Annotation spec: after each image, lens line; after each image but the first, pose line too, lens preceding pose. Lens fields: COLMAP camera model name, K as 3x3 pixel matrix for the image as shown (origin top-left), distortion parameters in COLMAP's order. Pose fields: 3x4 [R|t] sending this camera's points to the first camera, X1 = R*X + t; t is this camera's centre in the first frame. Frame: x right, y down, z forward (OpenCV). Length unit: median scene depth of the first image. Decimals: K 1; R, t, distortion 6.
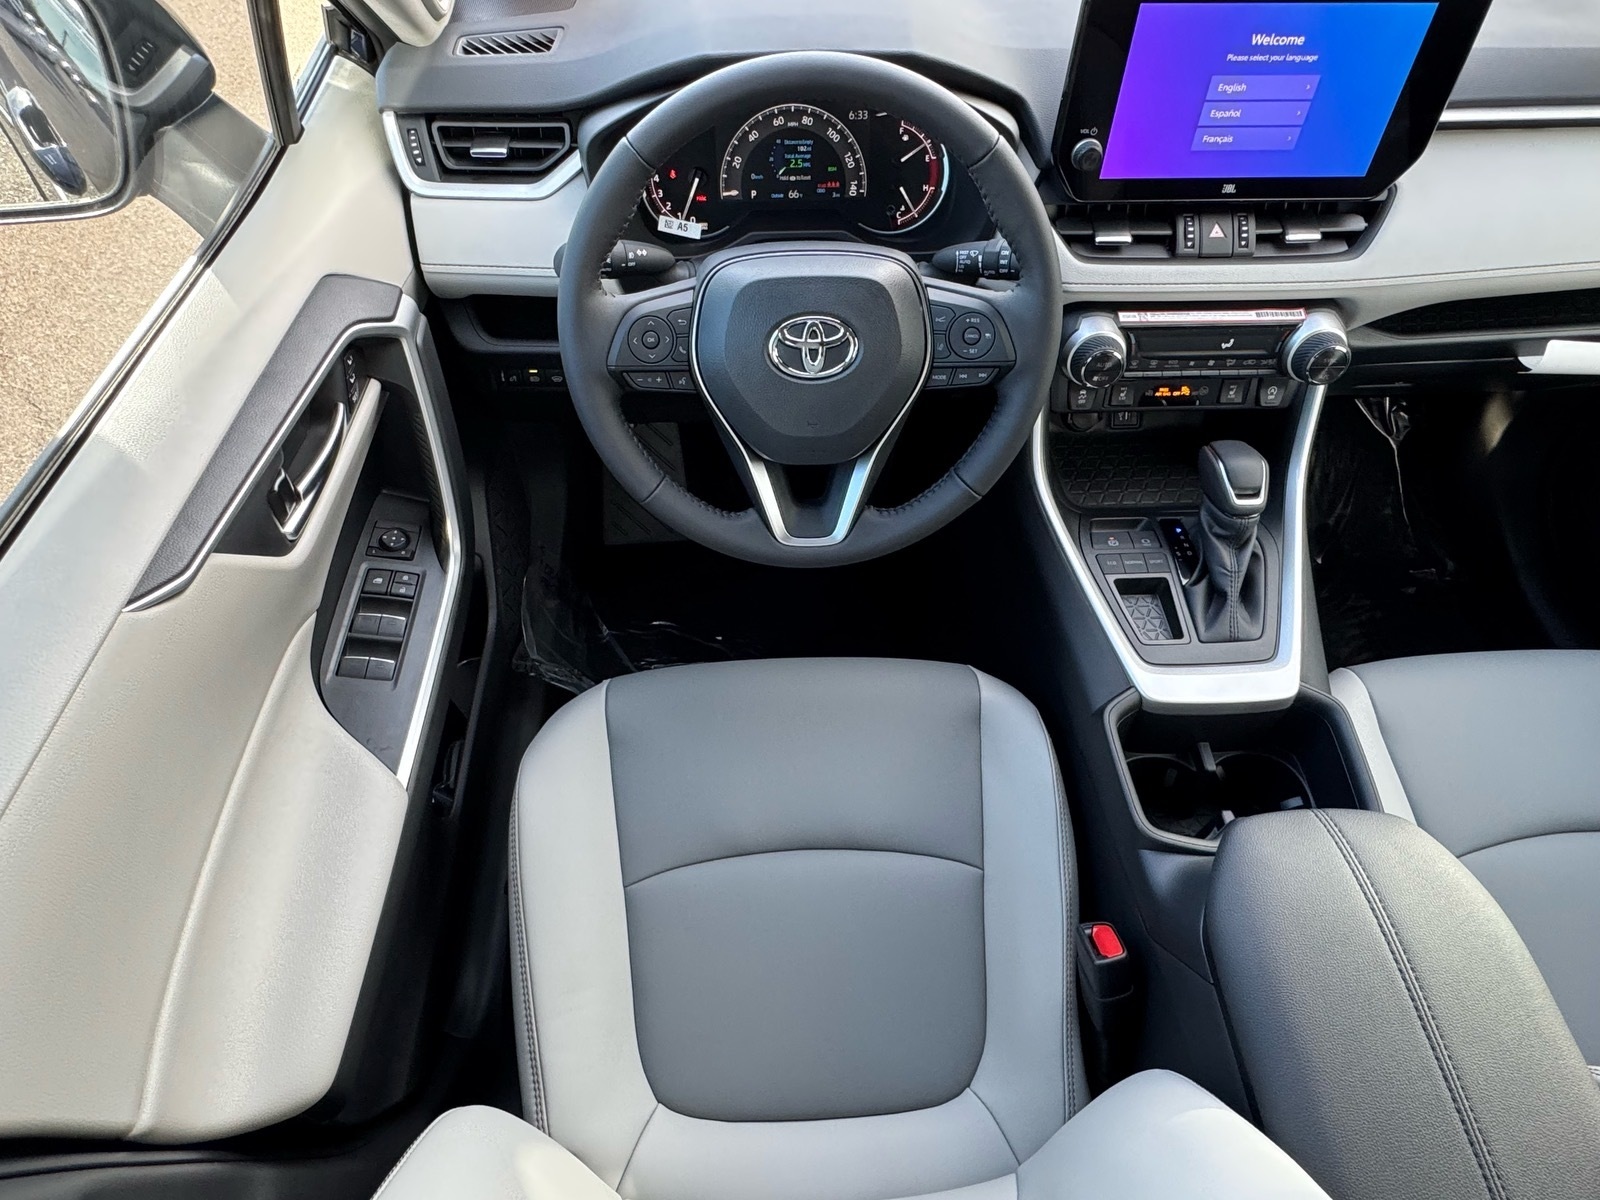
lens RADIAL K [[961.2, 0, 782.4], [0, 961.2, 594.6], [0, 0, 1]] dist [0.001119, 0.000411]
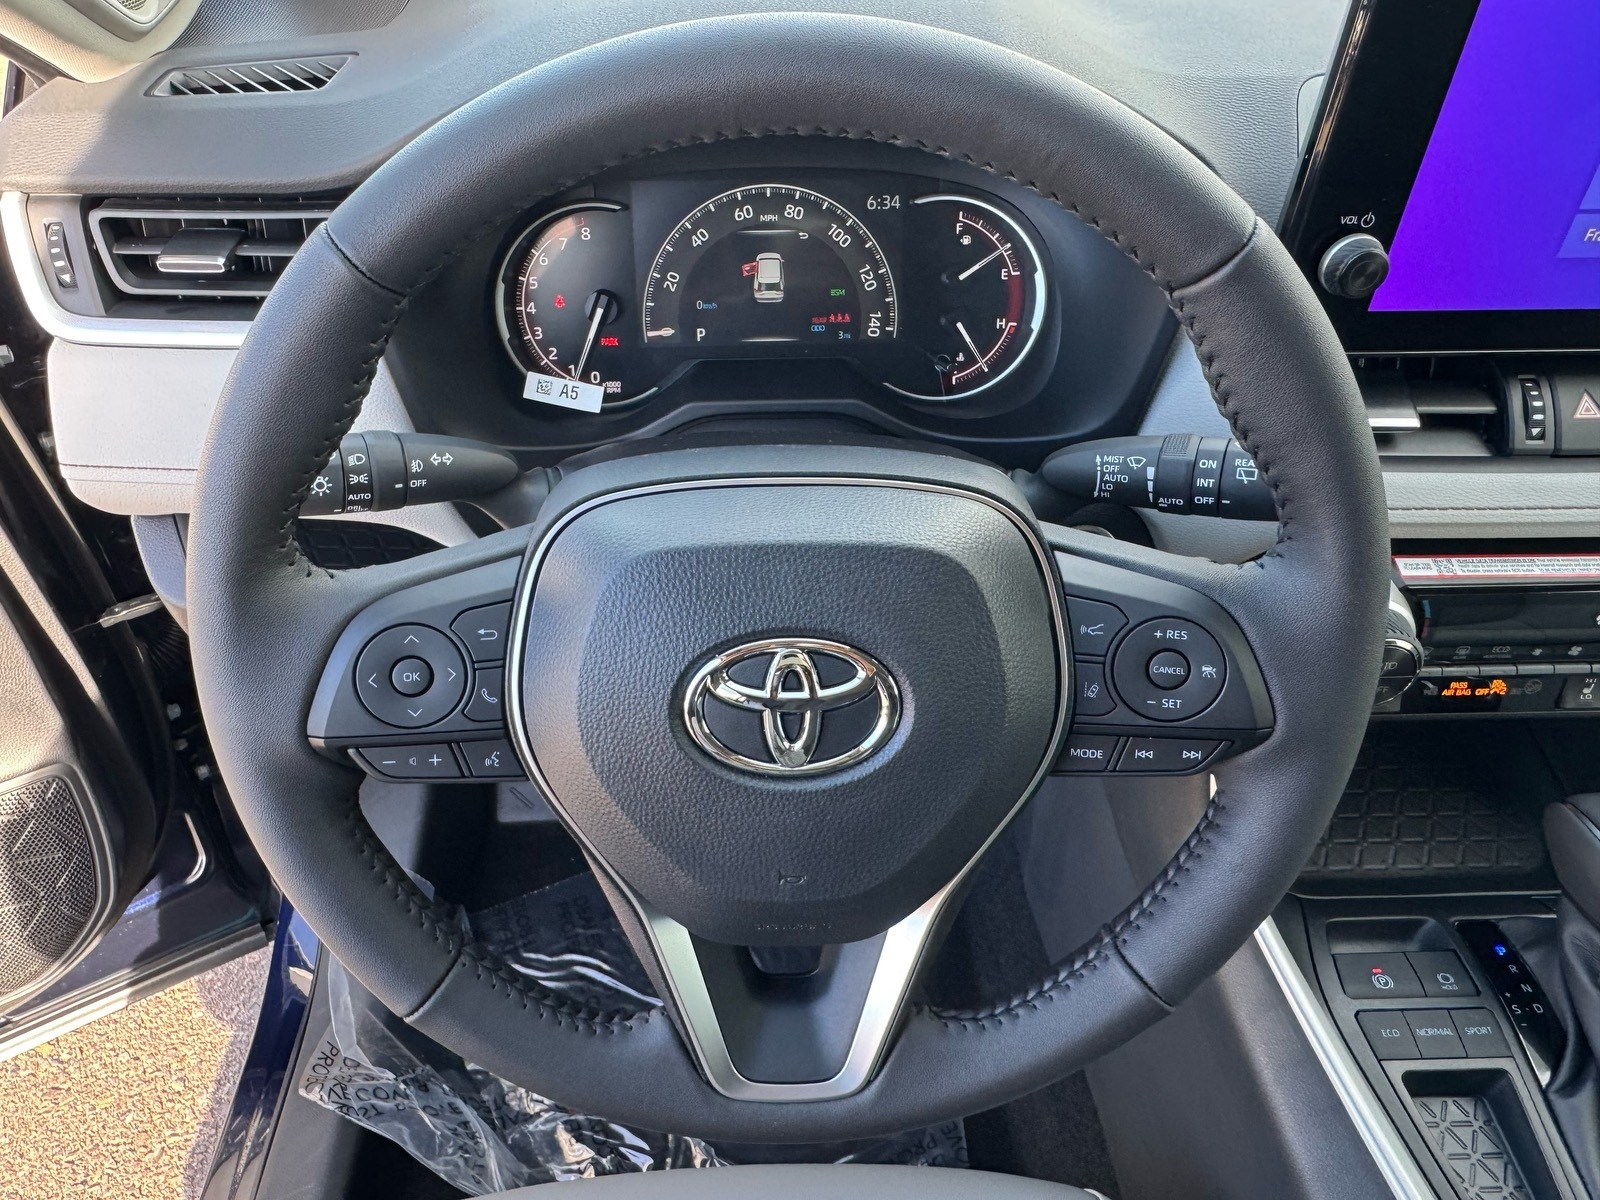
lens RADIAL K [[1038.8, 0, 757.7], [0, 1038.8, 594.9], [0, 0, 1]] dist [-0.003058, 0.005670]
pose [[0.999651, 0.006496, -0.025597, 0.023023], [-0.009786, 0.991387, -0.130597, -0.197486], [0.024529, 0.130802, 0.991105, 0.442260]]
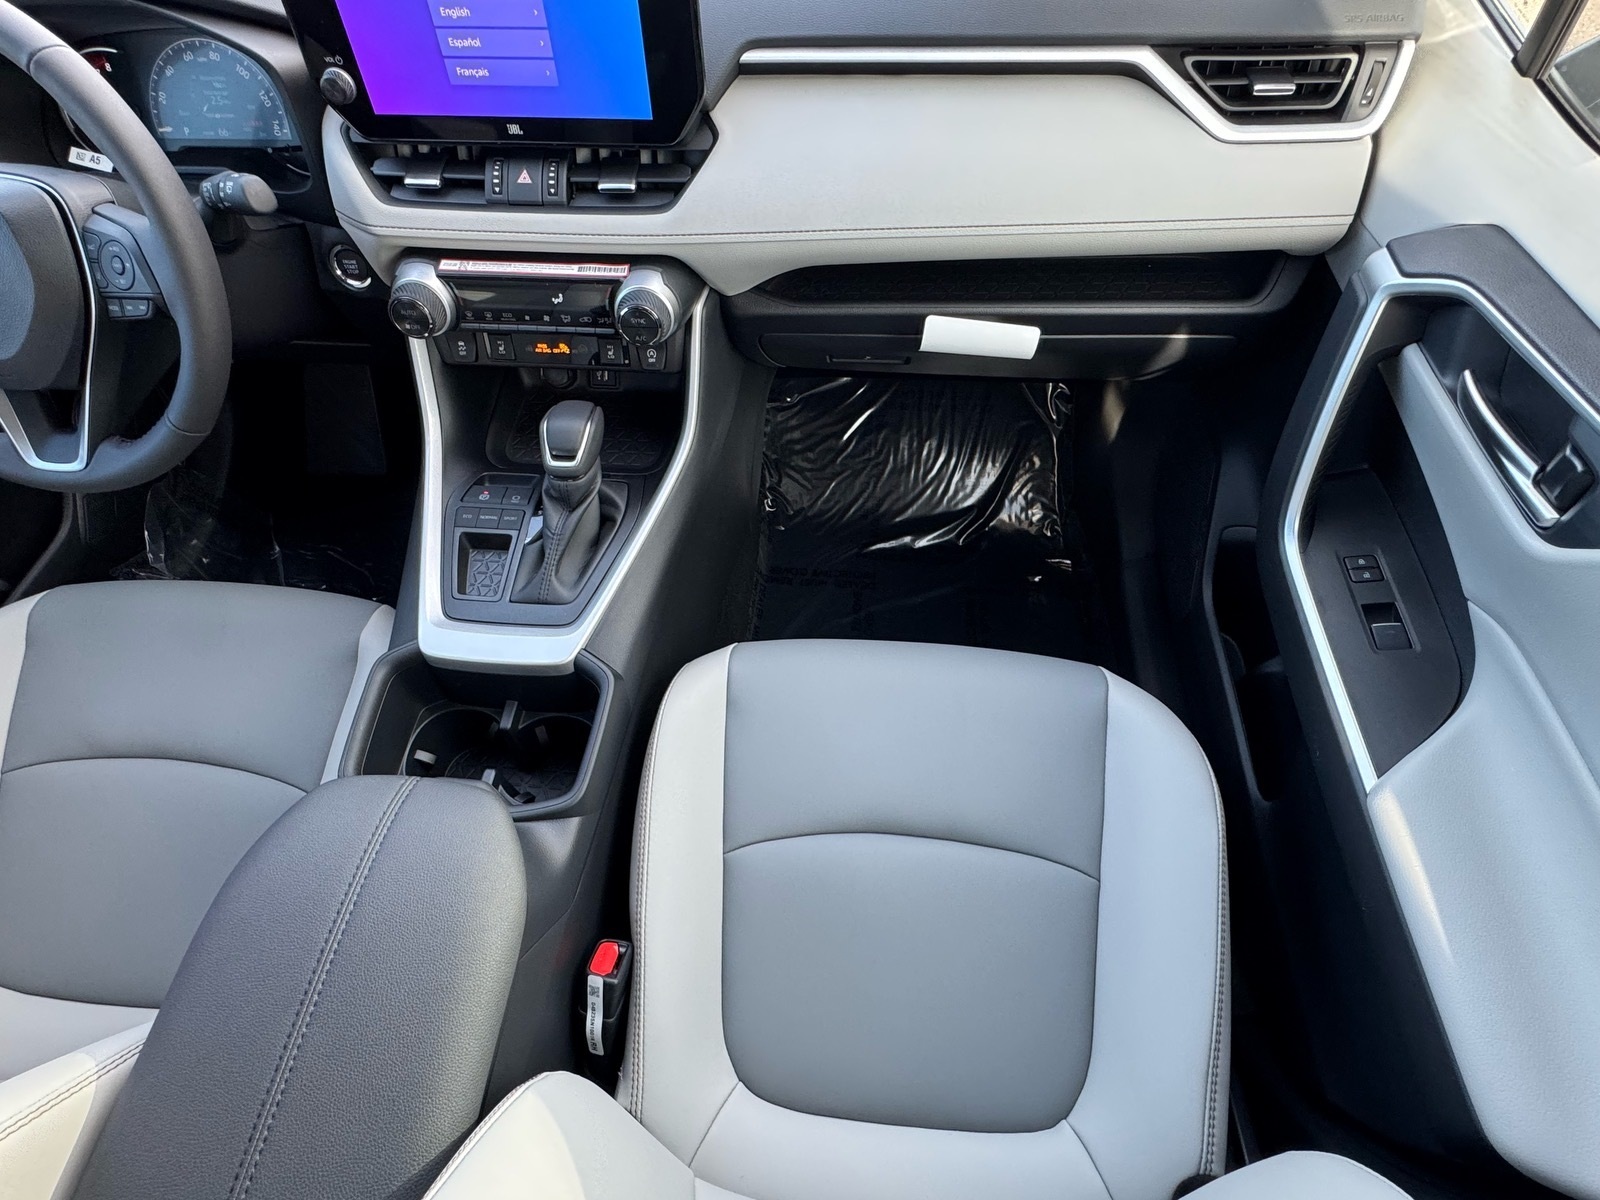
lens RADIAL K [[826.1, 0, 782.0], [0, 826.1, 596.5], [0, 0, 1]] dist [0.003172, -0.002063]
pose [[0.988761, 0.092798, -0.117217, 0.822759], [-0.084675, 0.993769, 0.072486, -0.042148], [0.123213, -0.061746, 0.990457, 0.184204]]
